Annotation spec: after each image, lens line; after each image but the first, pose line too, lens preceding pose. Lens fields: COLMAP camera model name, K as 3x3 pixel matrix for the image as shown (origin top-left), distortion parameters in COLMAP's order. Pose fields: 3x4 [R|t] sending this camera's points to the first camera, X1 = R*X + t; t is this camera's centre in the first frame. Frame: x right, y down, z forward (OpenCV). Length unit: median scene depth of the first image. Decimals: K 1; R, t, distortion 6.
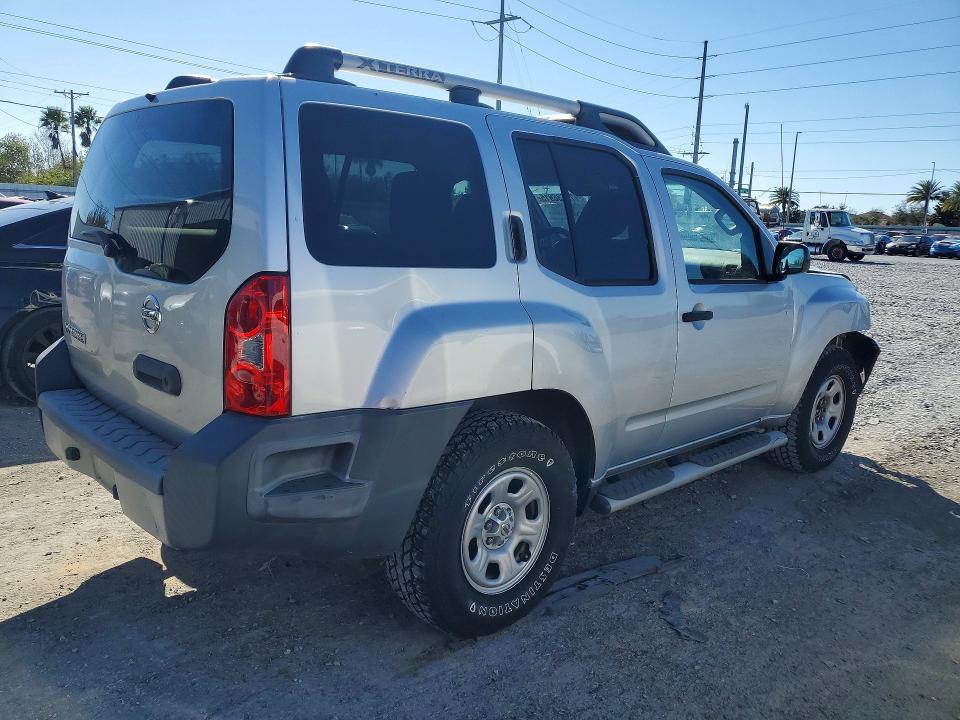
lens RADIAL K [[656.2, 0, 479.9], [0, 656.2, 362.0], [0, 0, 1]] dist [0.002171, -0.002203]
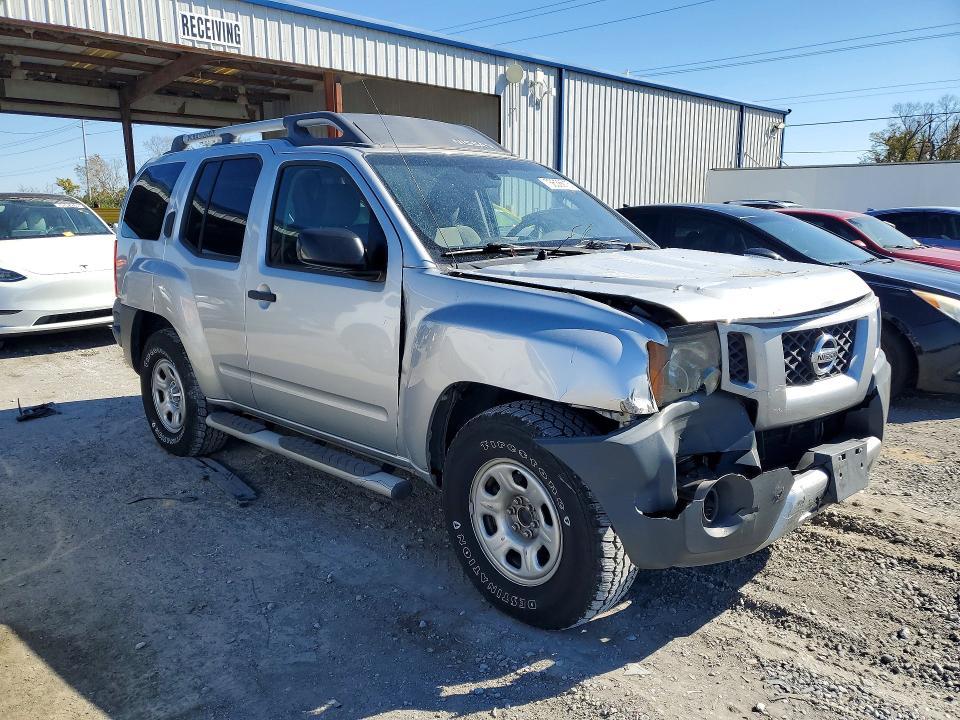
lens RADIAL K [[764.2, 0, 478.2], [0, 764.2, 357.6], [0, 0, 1]] dist [-0.004479, 0.032320]
pose [[0.096414, 0.197978, -0.975453, 1.562679], [-0.152846, 0.971340, 0.182036, -0.246709], [0.983536, 0.131543, 0.123911, 1.178770]]
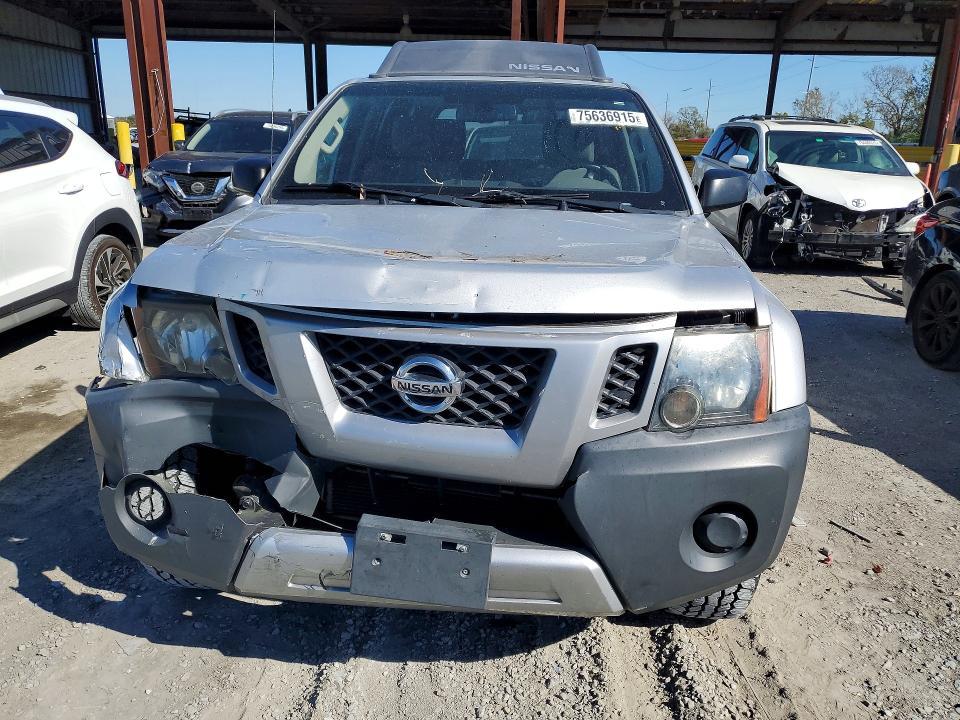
lens RADIAL K [[764.2, 0, 479.2], [0, 764.2, 360.6], [0, 0, 1]] dist [-0.004479, 0.032320]
pose [[-0.695989, 0.192745, -0.691700, 1.074565], [-0.134002, 0.911512, 0.388830, -0.408542], [0.705438, 0.363311, -0.608575, 2.115675]]
